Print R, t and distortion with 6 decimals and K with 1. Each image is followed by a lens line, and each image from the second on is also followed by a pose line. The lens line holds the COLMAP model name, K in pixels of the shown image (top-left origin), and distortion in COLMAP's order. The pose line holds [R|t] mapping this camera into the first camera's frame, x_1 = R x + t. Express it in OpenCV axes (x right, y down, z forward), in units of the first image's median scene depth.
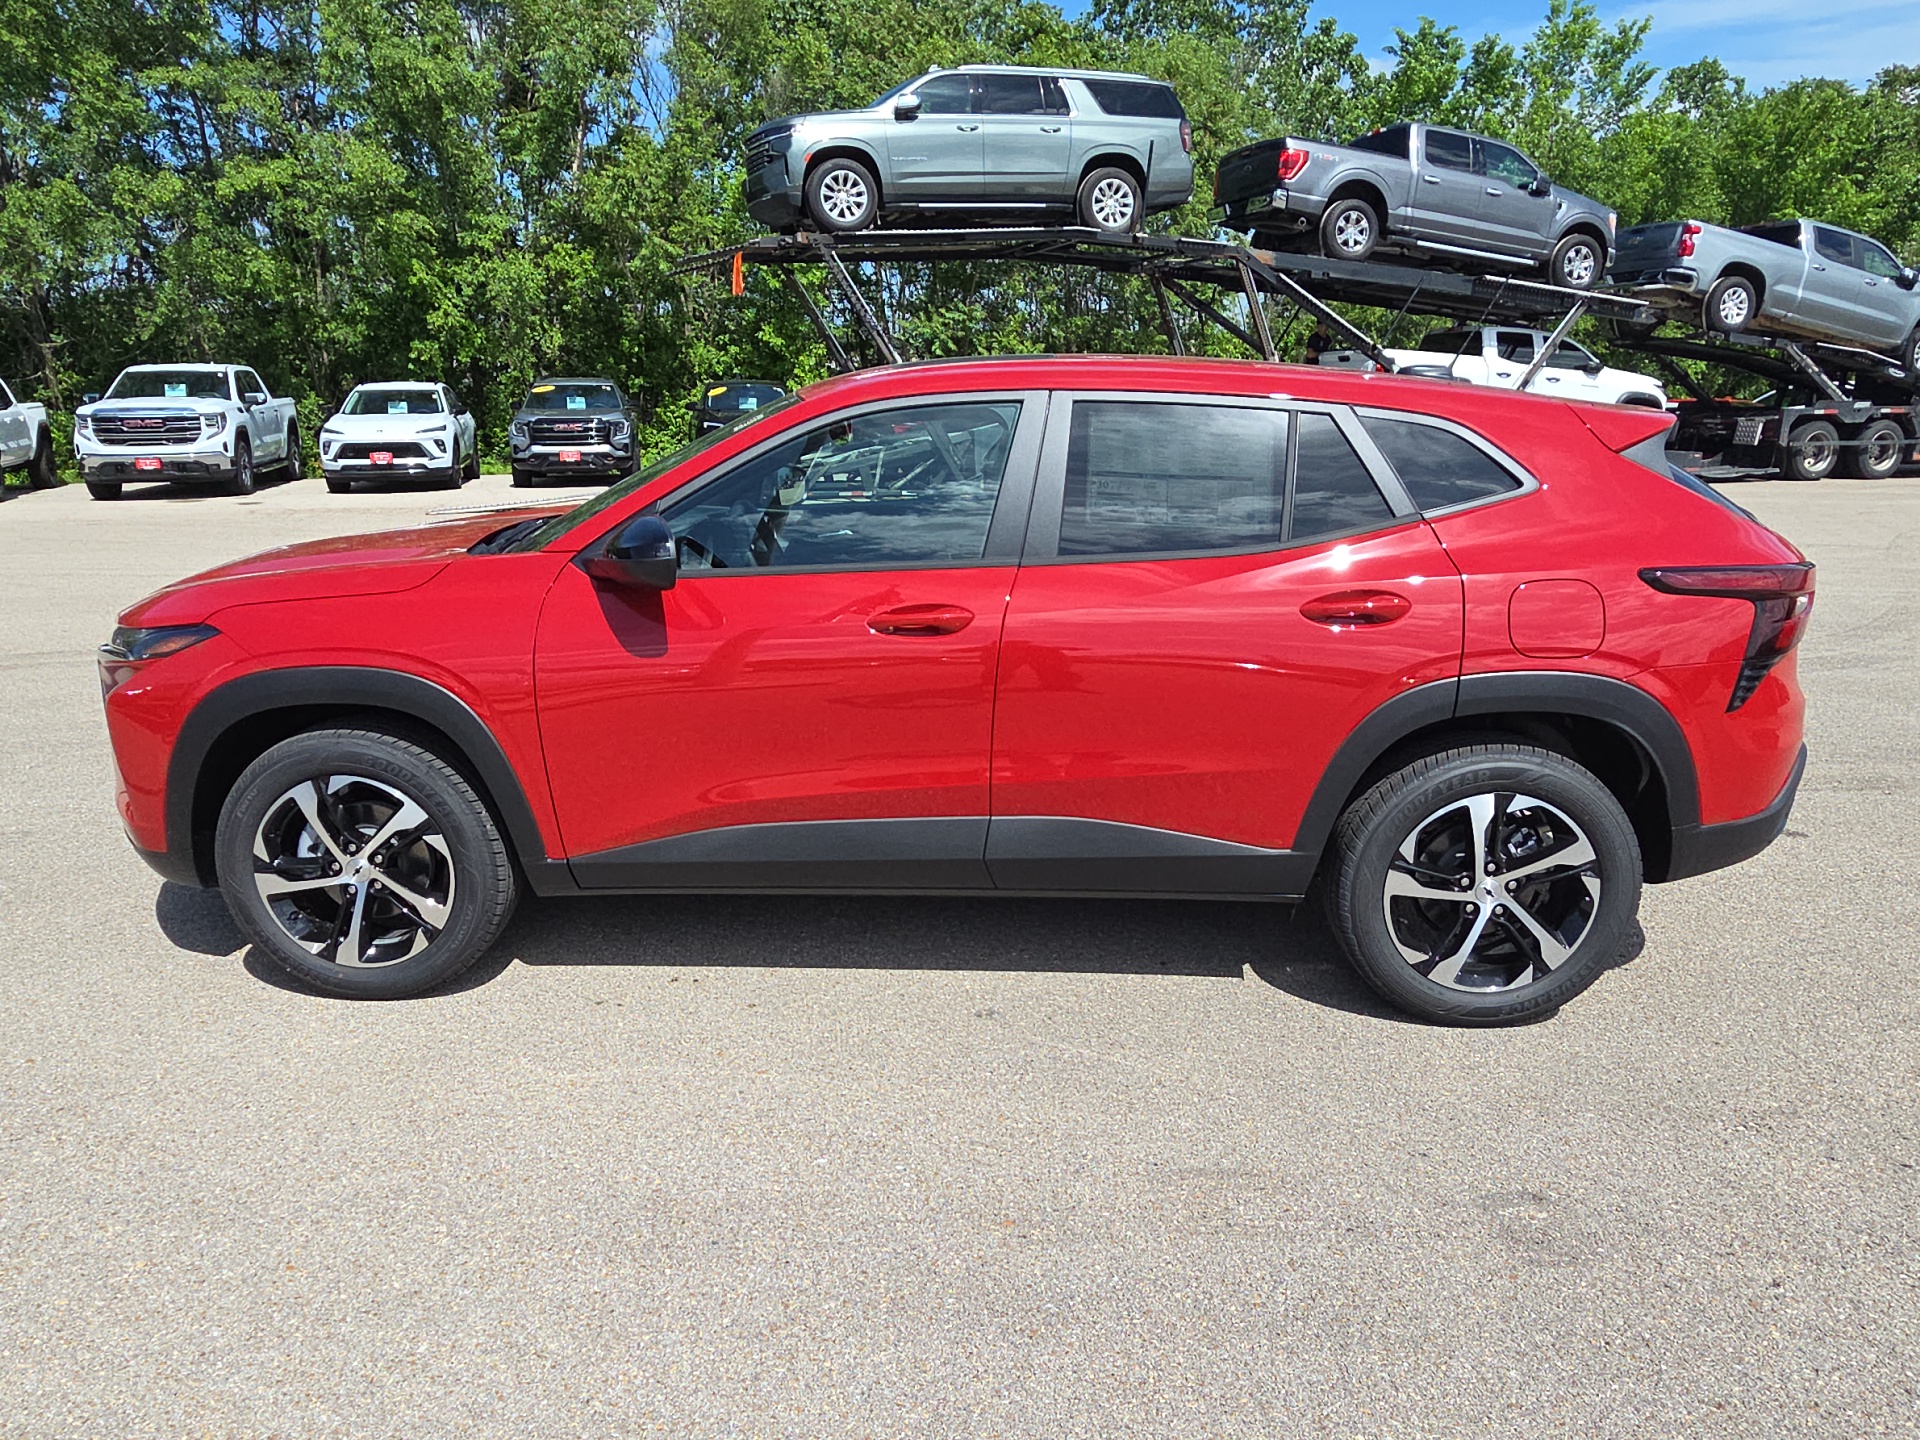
lens RADIAL K [[1314.6, 0, 953.3], [0, 1314.6, 720.2], [0, 0, 1]] dist [0.002471, -0.000266]
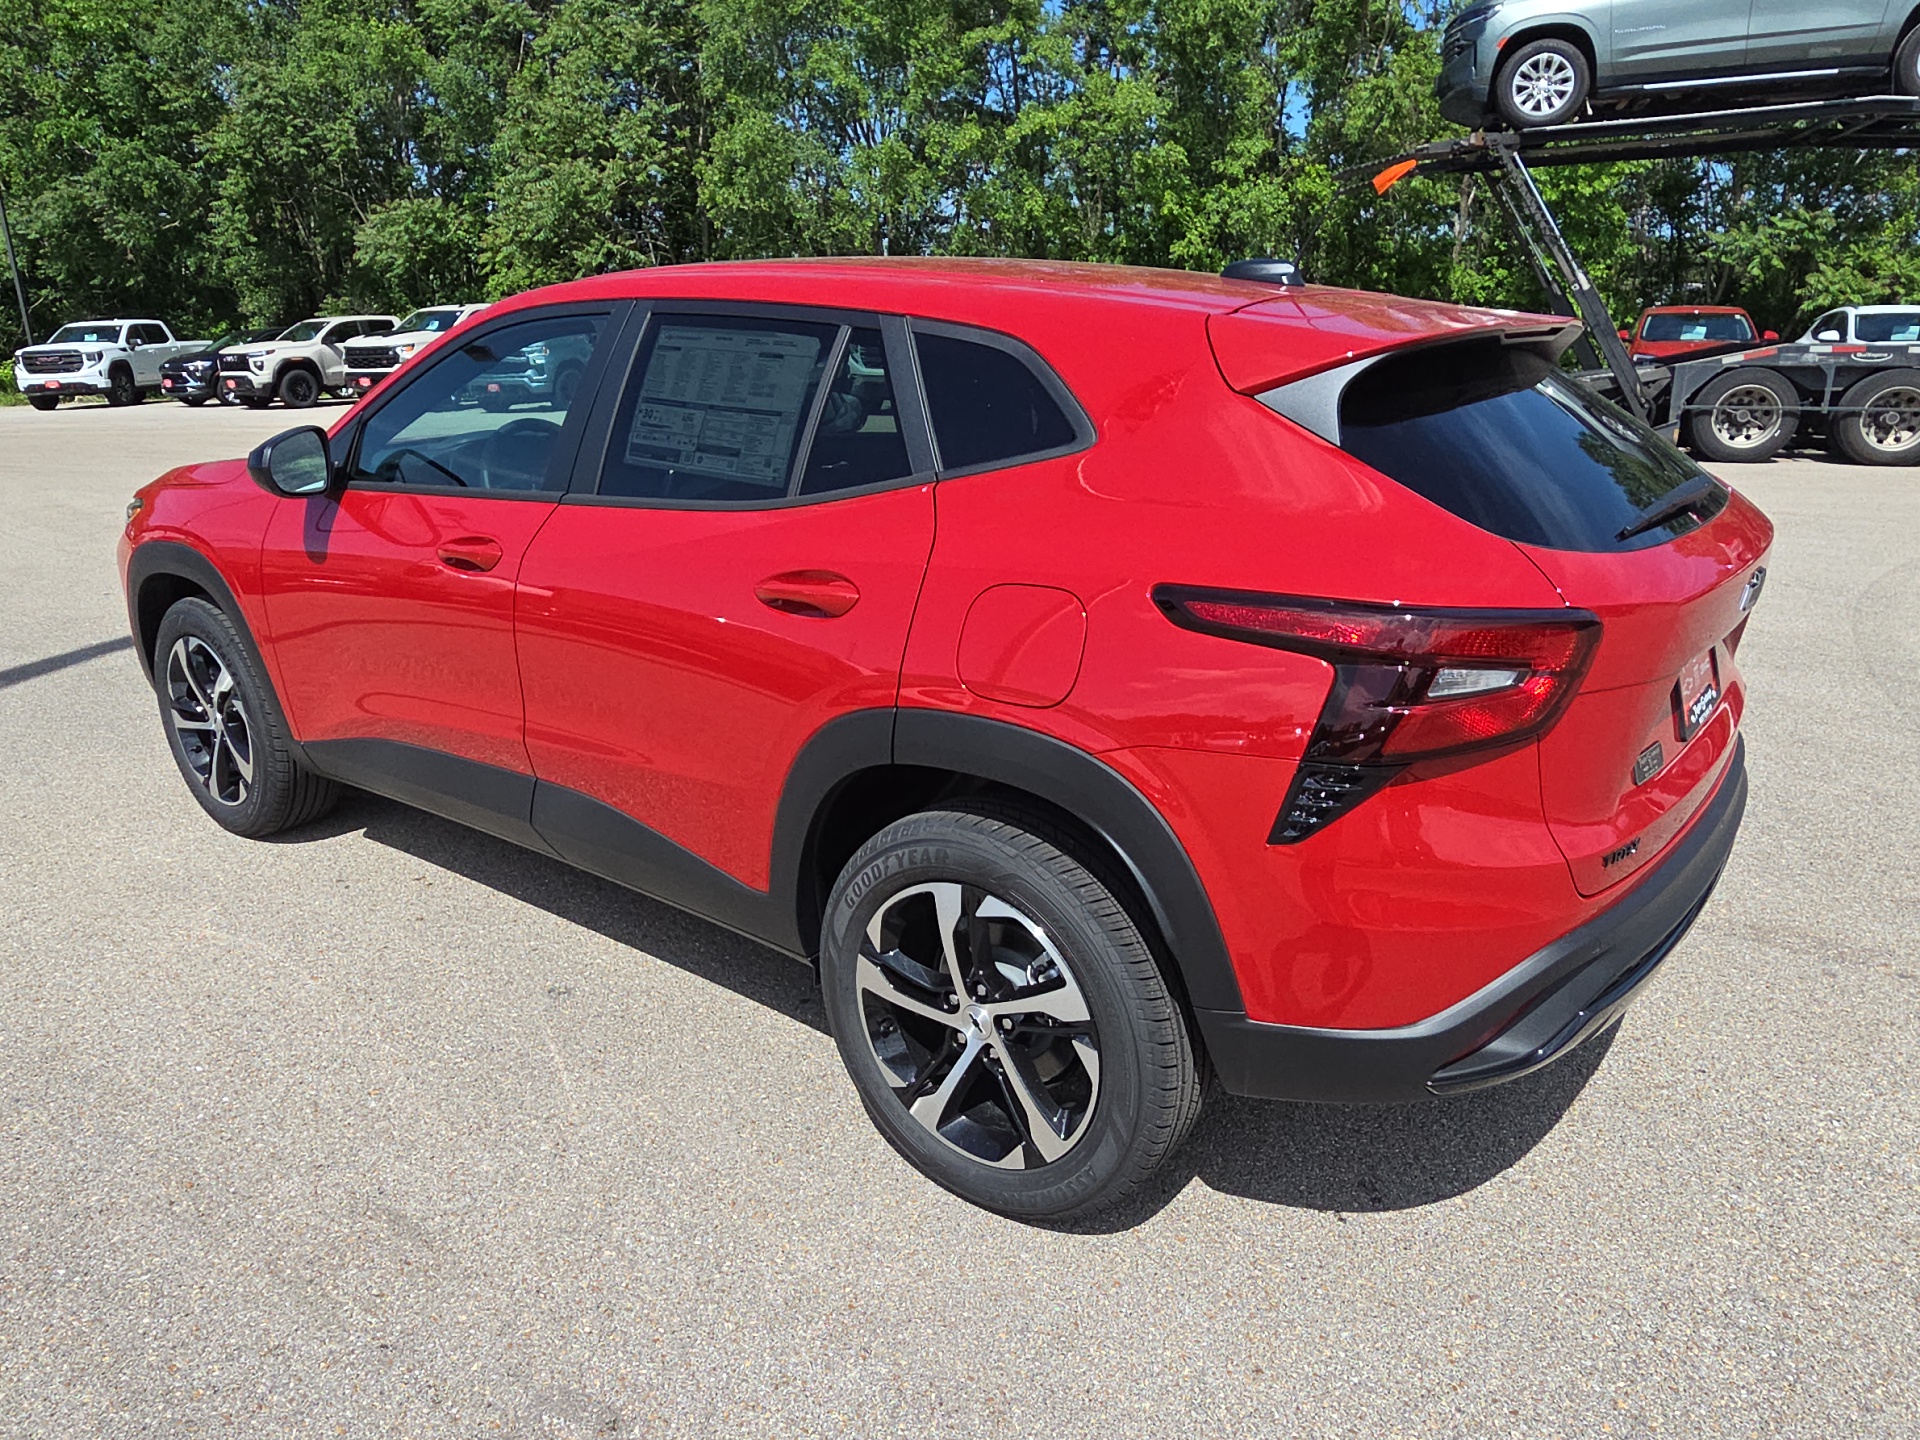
lens RADIAL K [[1315.7, 0, 958.0], [0, 1315.7, 727.8], [0, 0, 1]] dist [0.004631, -0.005161]
pose [[0.811591, 0.172543, -0.558166, 0.157420], [-0.142577, 0.985002, 0.097177, -0.018691], [0.566562, 0.000714, 0.824019, 0.086377]]
